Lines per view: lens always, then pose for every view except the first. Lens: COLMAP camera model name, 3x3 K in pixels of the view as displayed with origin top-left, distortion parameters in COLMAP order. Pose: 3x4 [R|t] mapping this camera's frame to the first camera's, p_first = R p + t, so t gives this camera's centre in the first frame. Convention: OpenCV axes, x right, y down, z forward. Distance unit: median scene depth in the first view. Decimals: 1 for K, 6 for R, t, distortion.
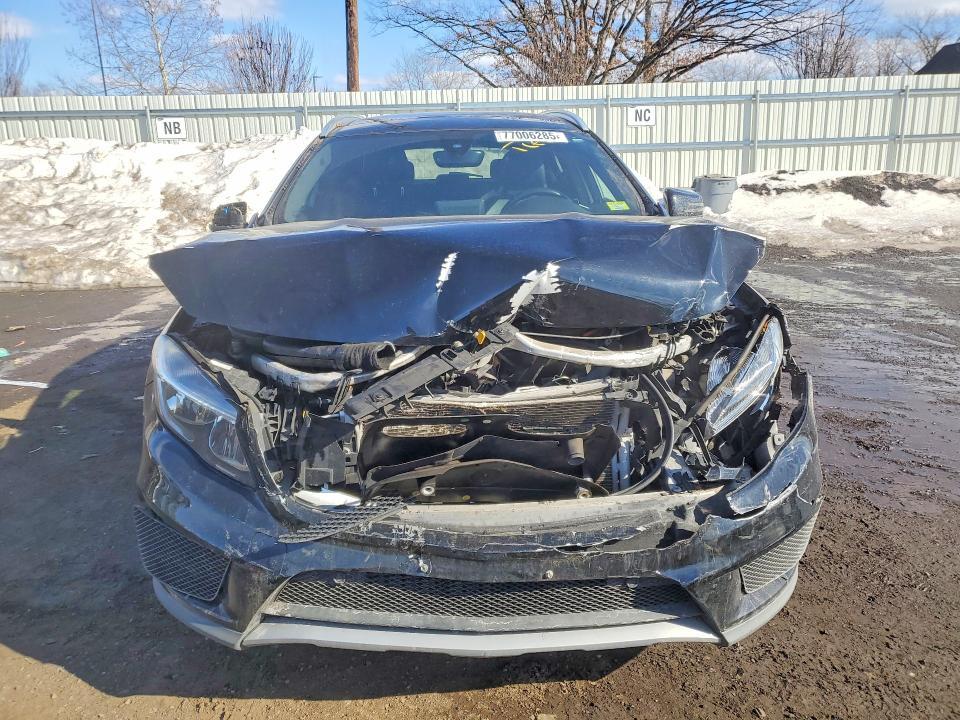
lens RADIAL K [[729.8, 0, 539.3], [0, 729.8, 359.3], [0, 0, 1]] dist [-0.004446, -0.003625]
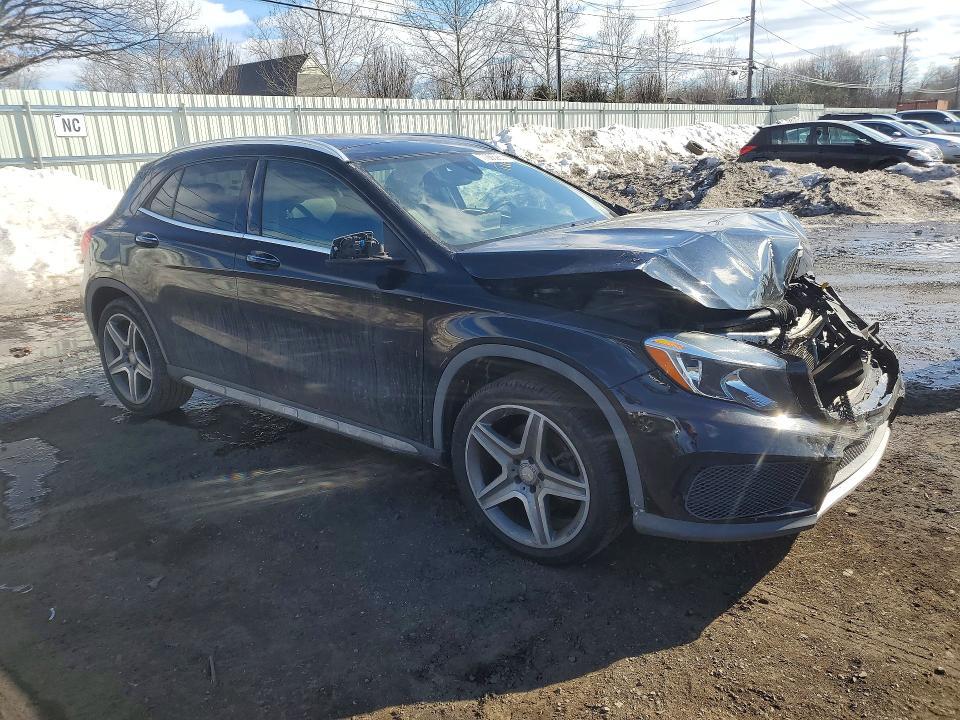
lens RADIAL K [[729.8, 0, 539.3], [0, 729.8, 359.3], [0, 0, 1]] dist [-0.004446, -0.003625]
pose [[0.641189, -0.201768, 0.740383, -0.104024], [0.217831, 0.972983, 0.076509, -0.005942], [-0.735817, 0.112221, 0.667817, 0.027540]]
